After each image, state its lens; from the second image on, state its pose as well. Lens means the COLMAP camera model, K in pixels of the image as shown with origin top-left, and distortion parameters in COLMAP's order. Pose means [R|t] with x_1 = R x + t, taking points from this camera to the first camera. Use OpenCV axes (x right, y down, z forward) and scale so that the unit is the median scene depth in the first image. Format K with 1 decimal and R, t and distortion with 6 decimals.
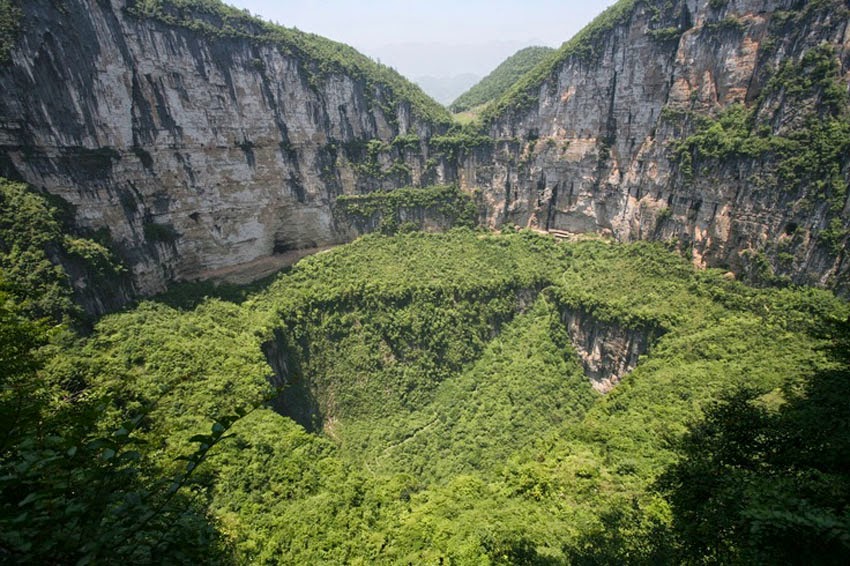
lens RADIAL K [[363.3, 0, 424.7], [0, 363.3, 281.3], [0, 0, 1]] dist [-0.000654, 0.000067]
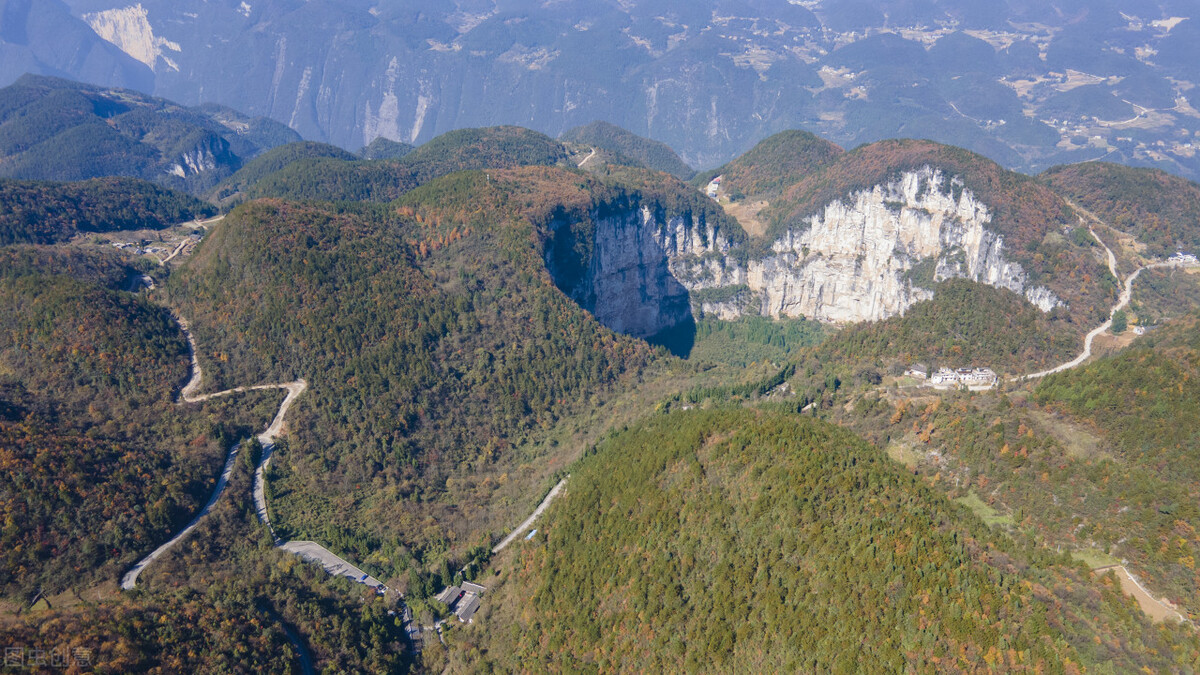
lens RADIAL K [[853.1, 0, 600.0], [0, 853.1, 341.0], [0, 0, 1]] dist [0.000991, -0.000131]
pose [[0.994674, 0.015059, 0.101962, -0.820329], [-0.016717, 0.999741, 0.015419, -0.117383], [-0.101704, -0.017041, 0.994669, -2.171635]]
